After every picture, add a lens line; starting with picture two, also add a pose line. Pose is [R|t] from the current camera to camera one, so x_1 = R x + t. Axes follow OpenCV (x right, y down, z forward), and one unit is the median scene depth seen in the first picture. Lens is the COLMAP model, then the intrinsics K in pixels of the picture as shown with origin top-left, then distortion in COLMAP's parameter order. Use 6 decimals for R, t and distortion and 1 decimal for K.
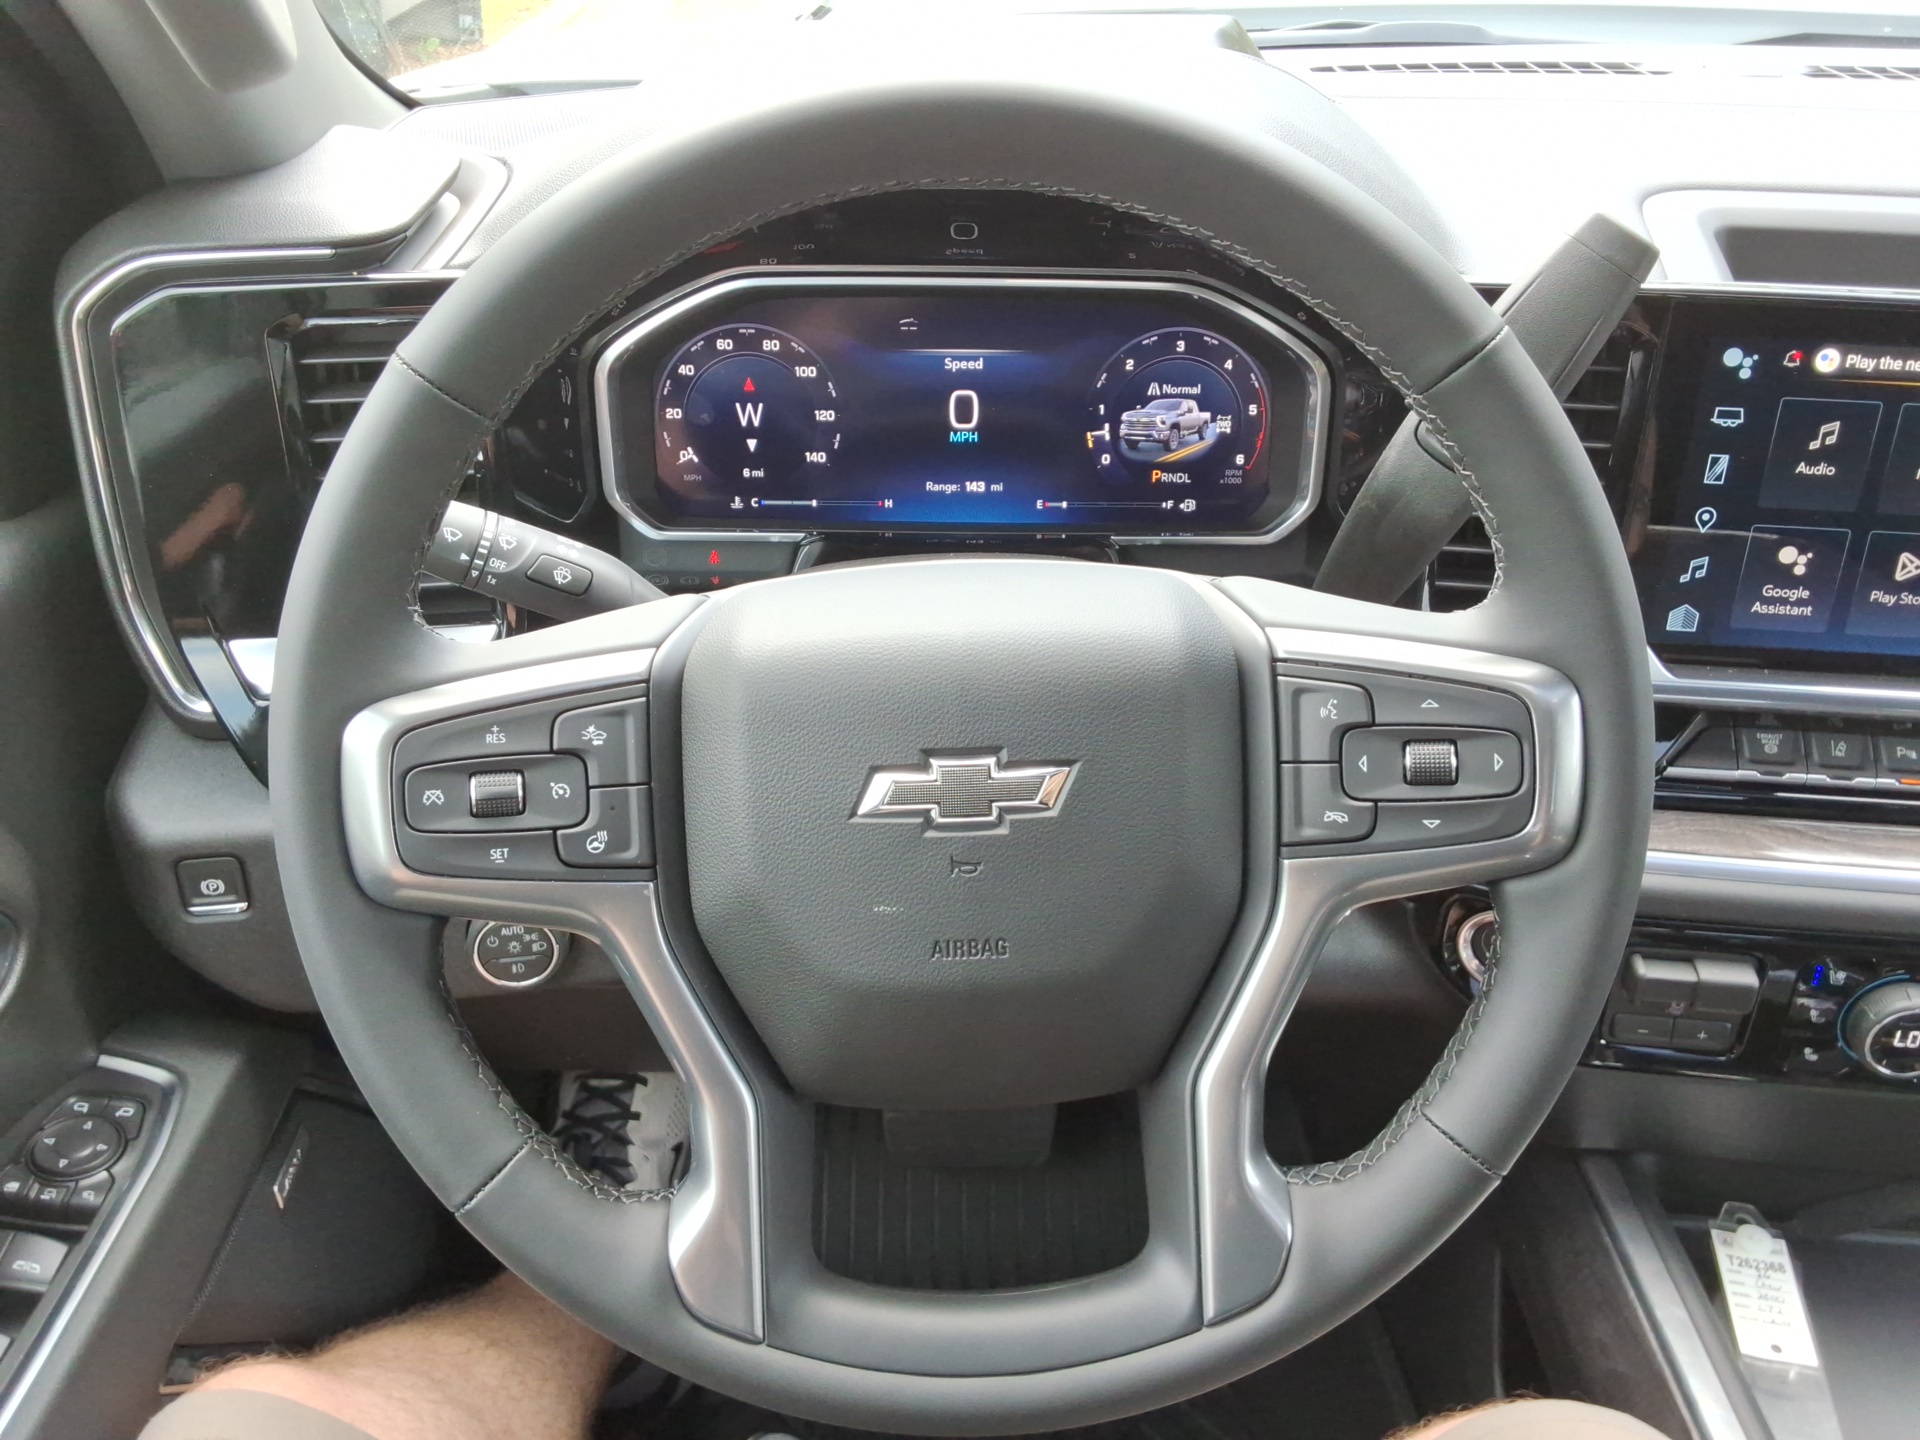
lens RADIAL K [[1549.0, 0, 984.8], [0, 1549.0, 717.2], [0, 0, 1]] dist [0.097303, -0.150844]
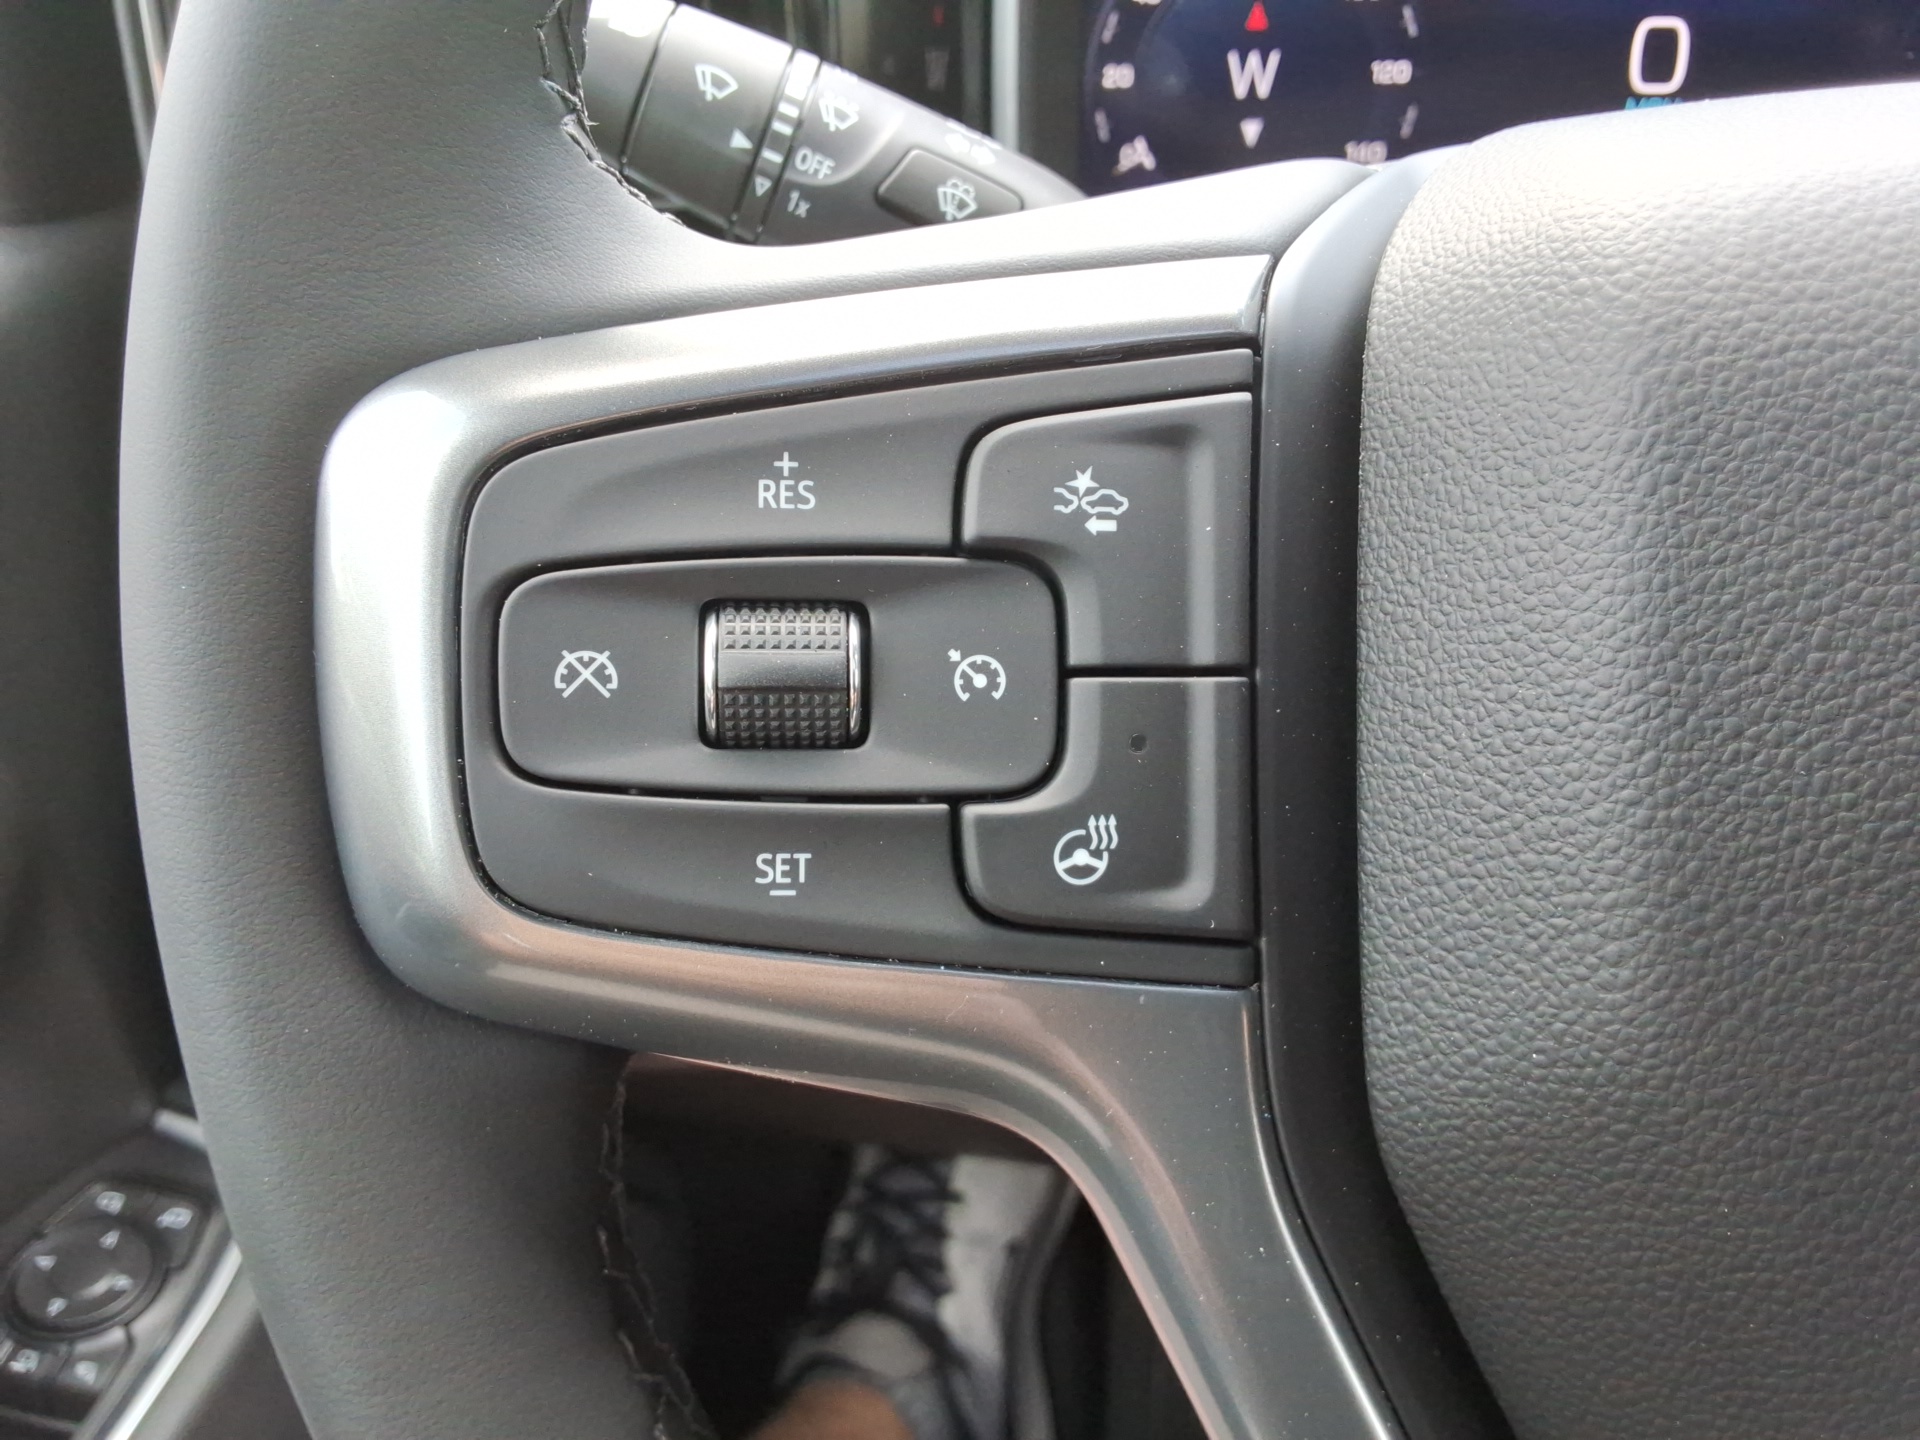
lens RADIAL K [[1549.0, 0, 964.4], [0, 1549.0, 718.0], [0, 0, 1]] dist [0.097303, -0.150844]
pose [[0.979561, 0.053071, -0.194017, -0.146202], [-0.050047, 0.998537, 0.020461, 0.033509], [0.194819, -0.010333, 0.980785, 0.475561]]
